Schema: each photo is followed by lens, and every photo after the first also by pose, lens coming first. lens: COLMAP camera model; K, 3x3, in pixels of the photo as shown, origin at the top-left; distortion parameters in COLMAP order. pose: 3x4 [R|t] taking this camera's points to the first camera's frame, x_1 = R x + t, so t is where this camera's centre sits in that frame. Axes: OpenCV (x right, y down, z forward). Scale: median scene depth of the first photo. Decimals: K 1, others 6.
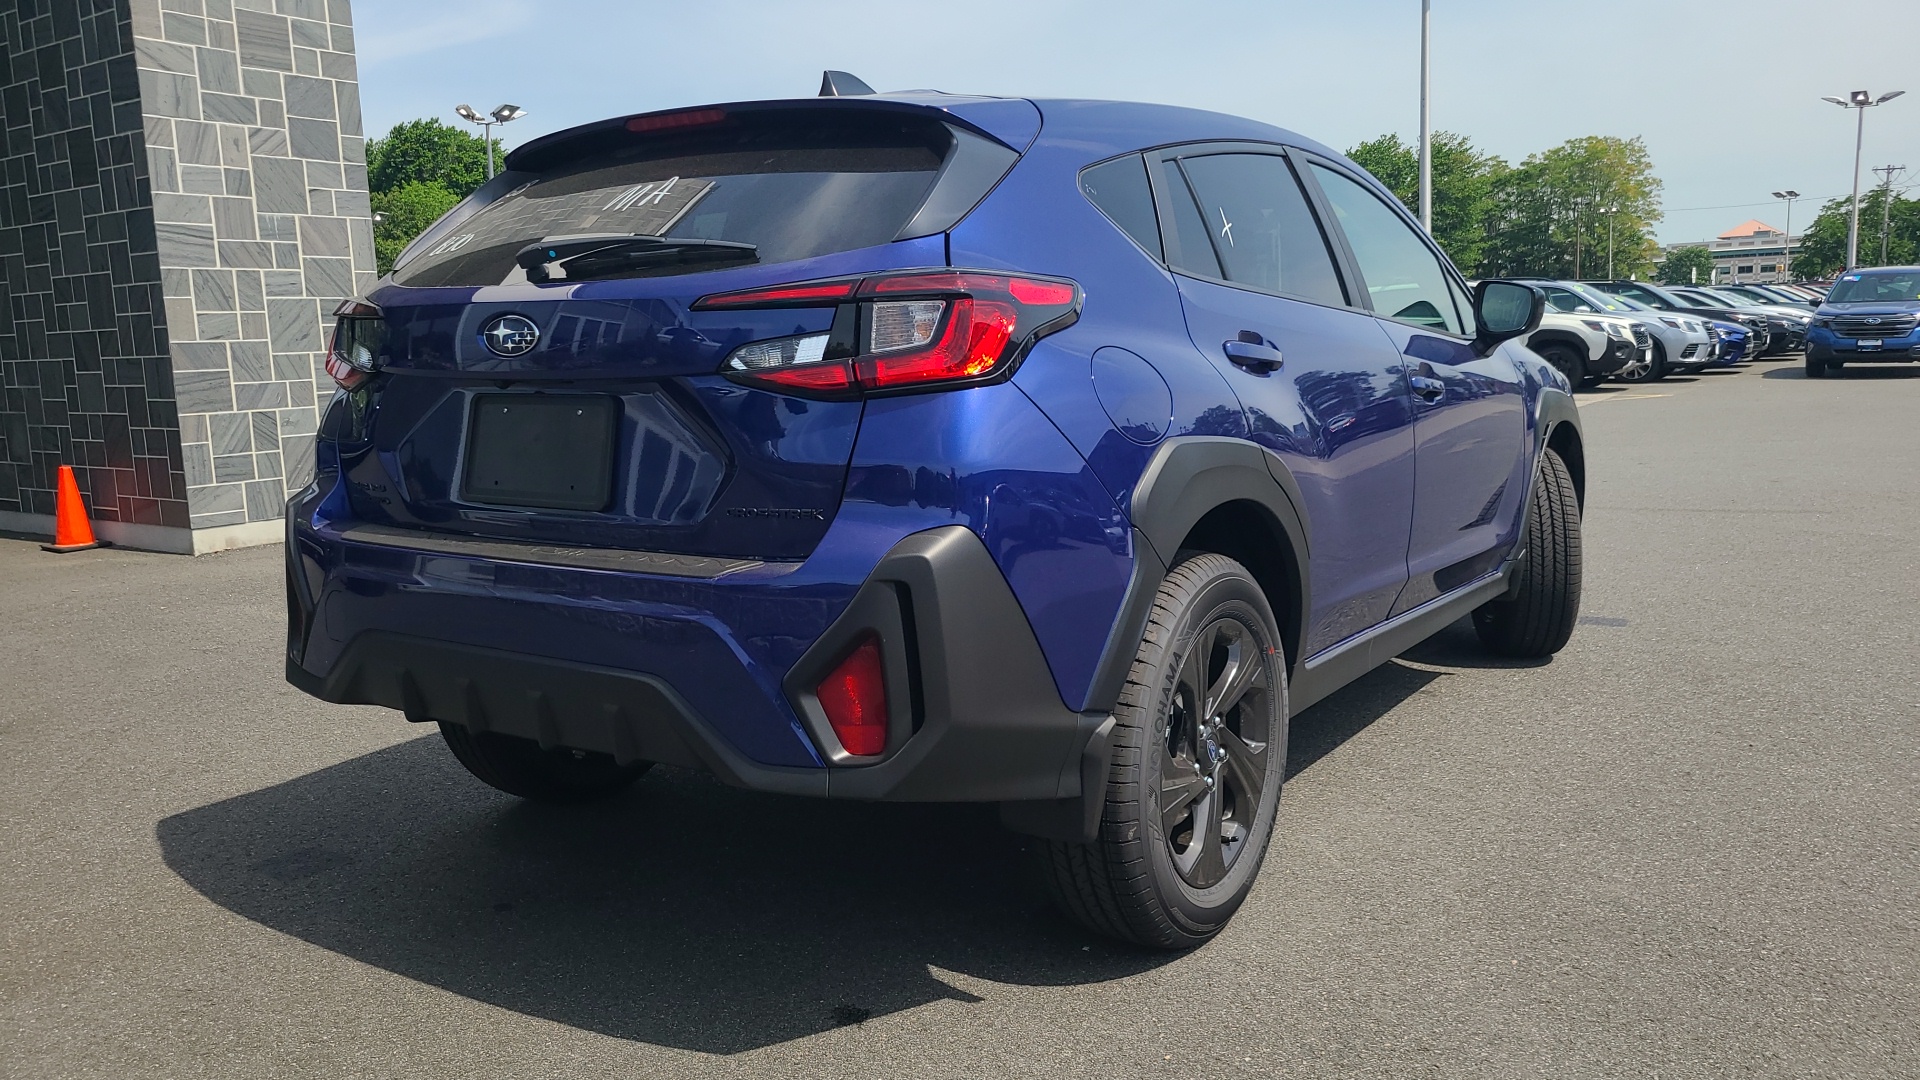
lens RADIAL K [[1431.4, 0, 918.1], [0, 1431.4, 543.1], [0, 0, 1]] dist [0.067302, -0.003617]
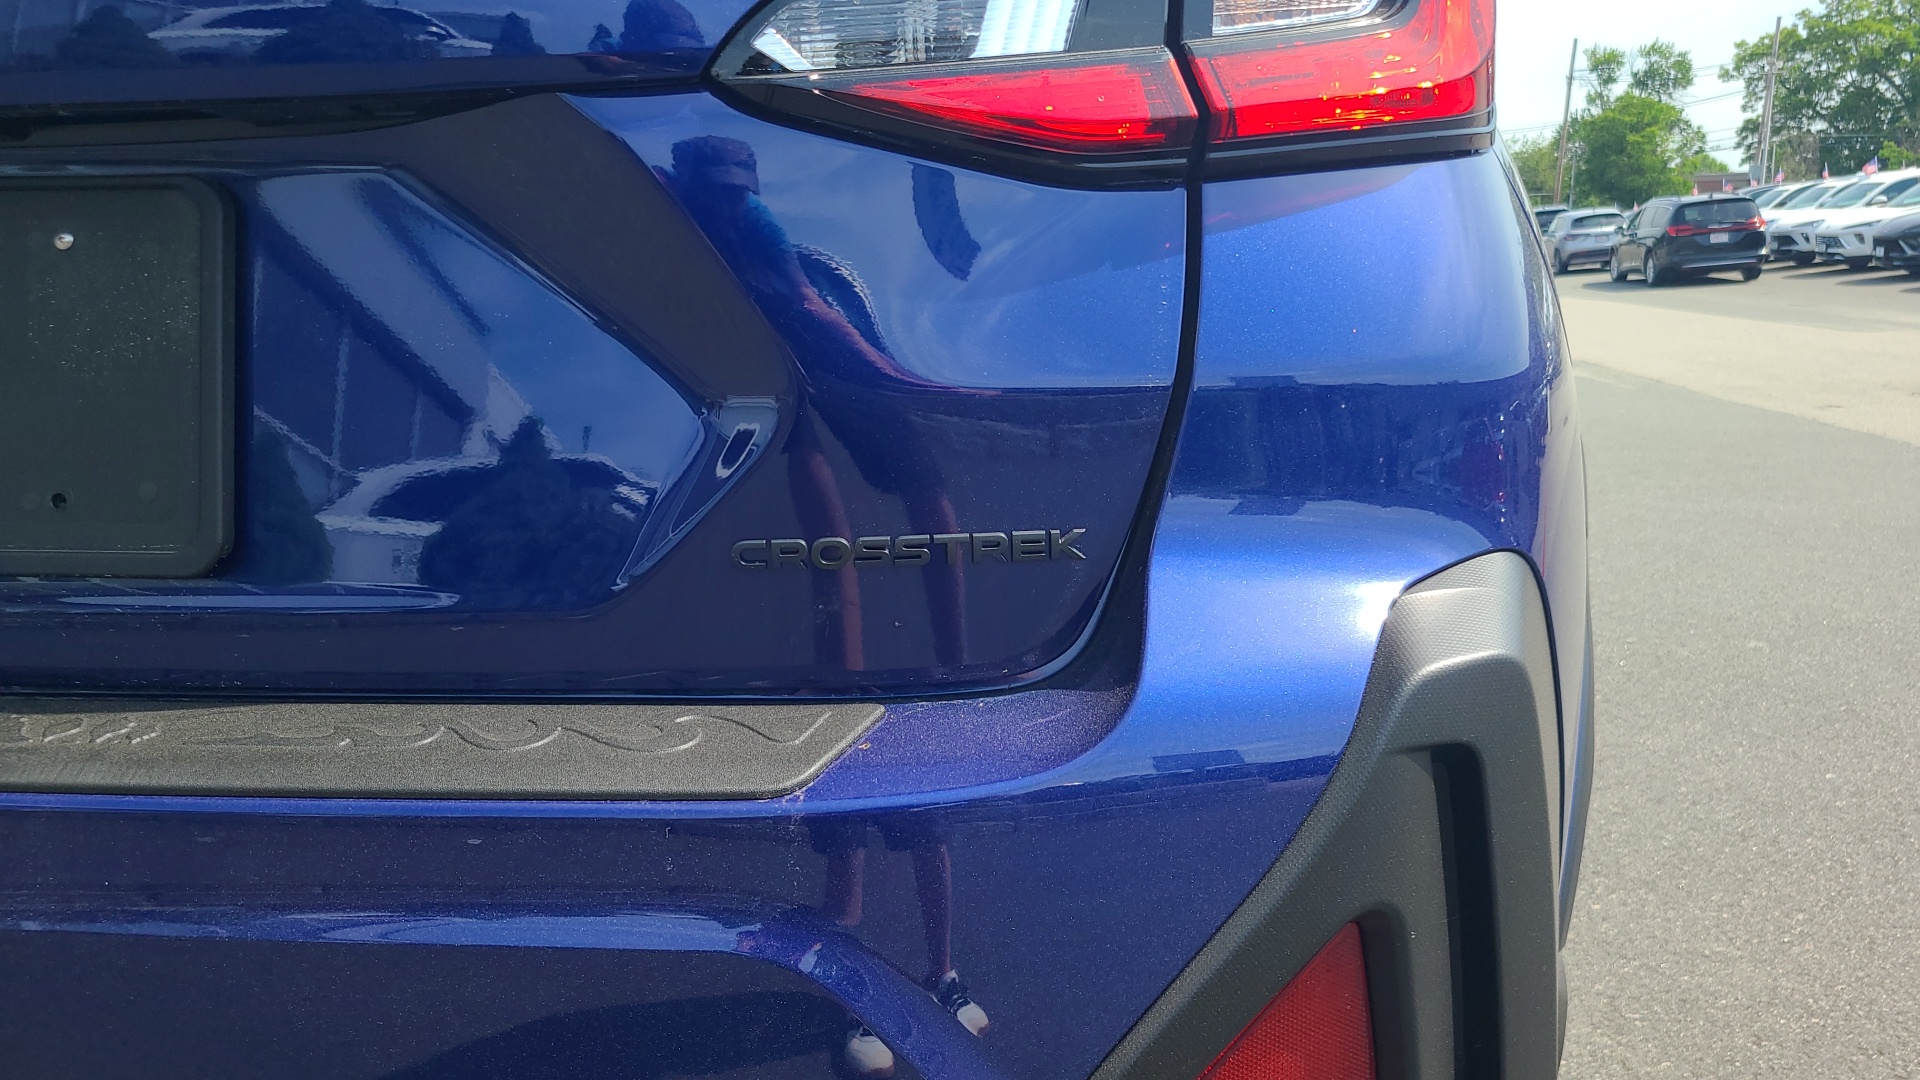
lens RADIAL K [[1422.7, 0, 940.3], [0, 1422.7, 542.1], [0, 0, 1]] dist [0.039915, -0.035891]
pose [[0.898269, -0.066890, 0.434326, -0.059229], [0.055052, 0.997690, 0.039794, -0.009083], [-0.435984, -0.011835, 0.899877, 0.188698]]
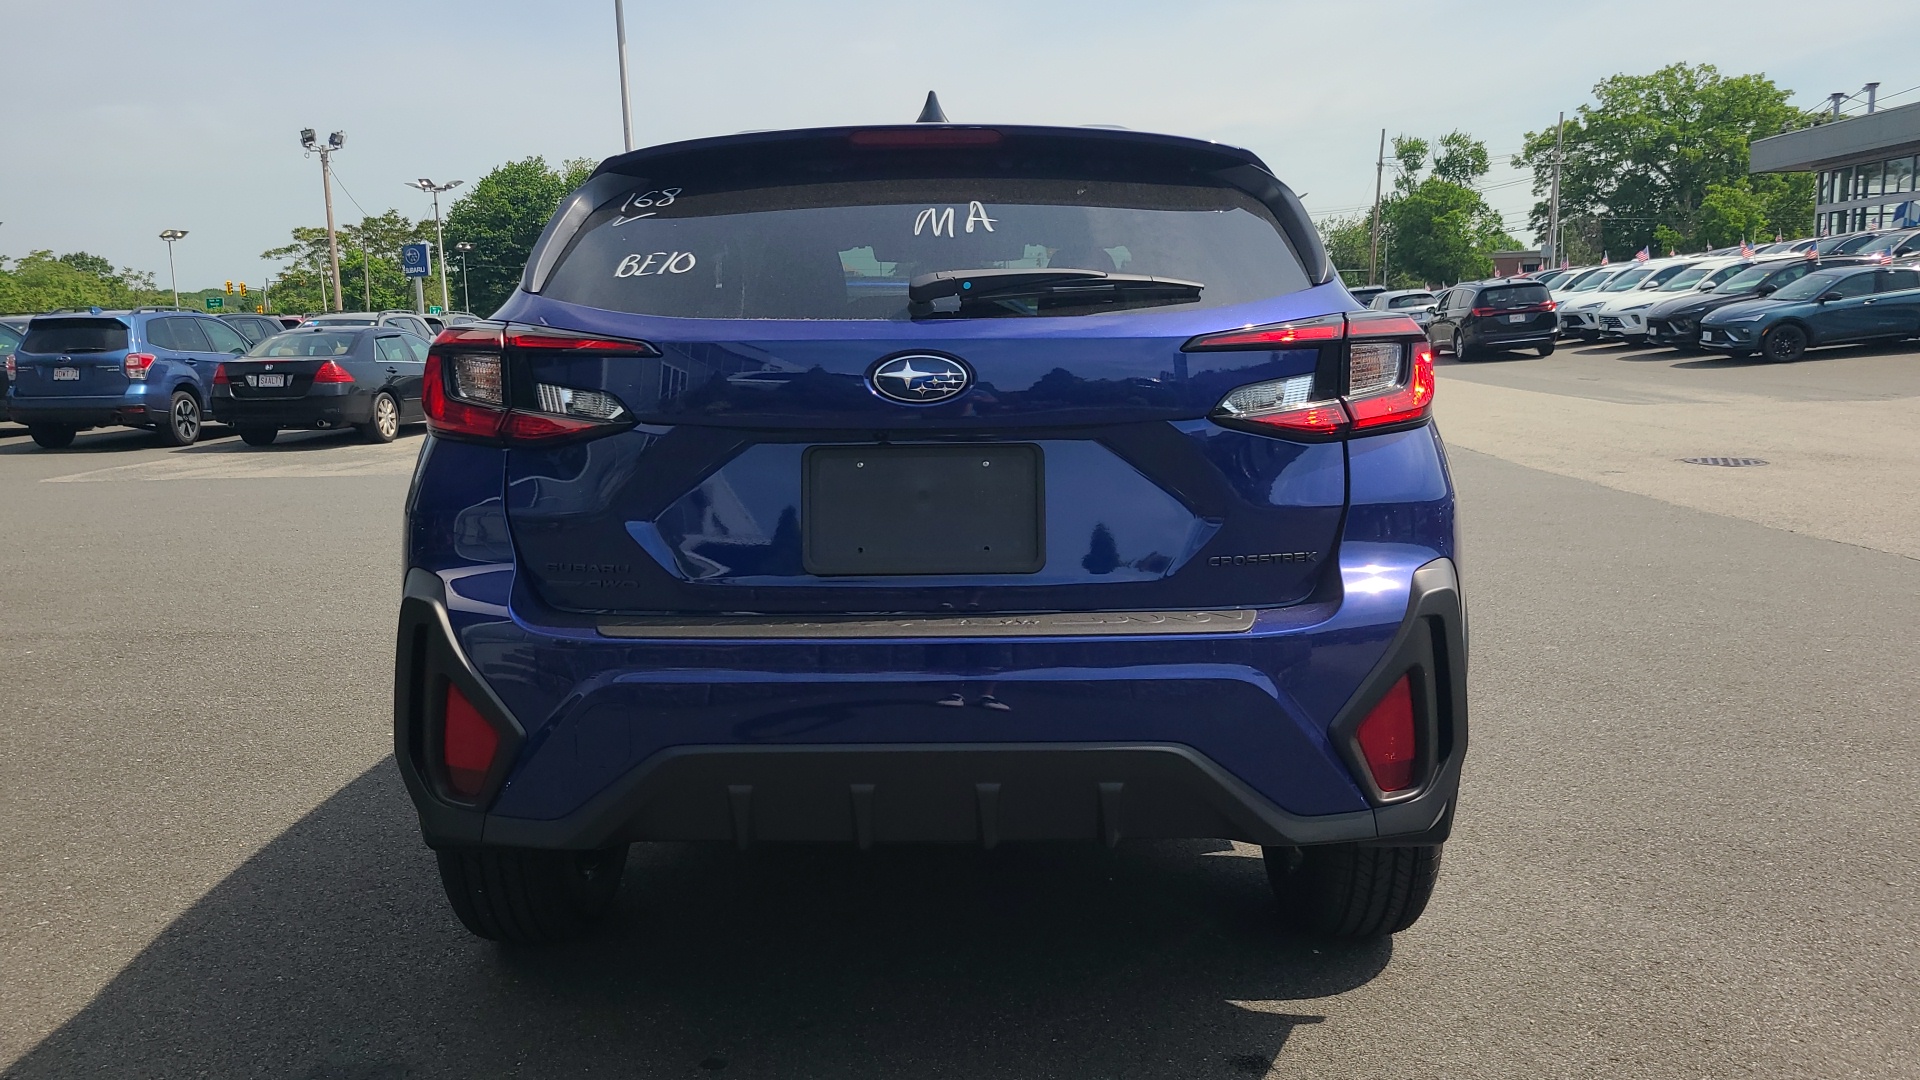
lens RADIAL K [[1416.7, 0, 960.0], [0, 1416.7, 540.0], [0, 0, 1]] dist [0.040300, -0.000632]
pose [[0.839602, -0.062362, 0.539611, -0.207822], [0.074993, 0.997183, -0.001441, -0.012606], [-0.538001, 0.041677, 0.841913, 0.078305]]
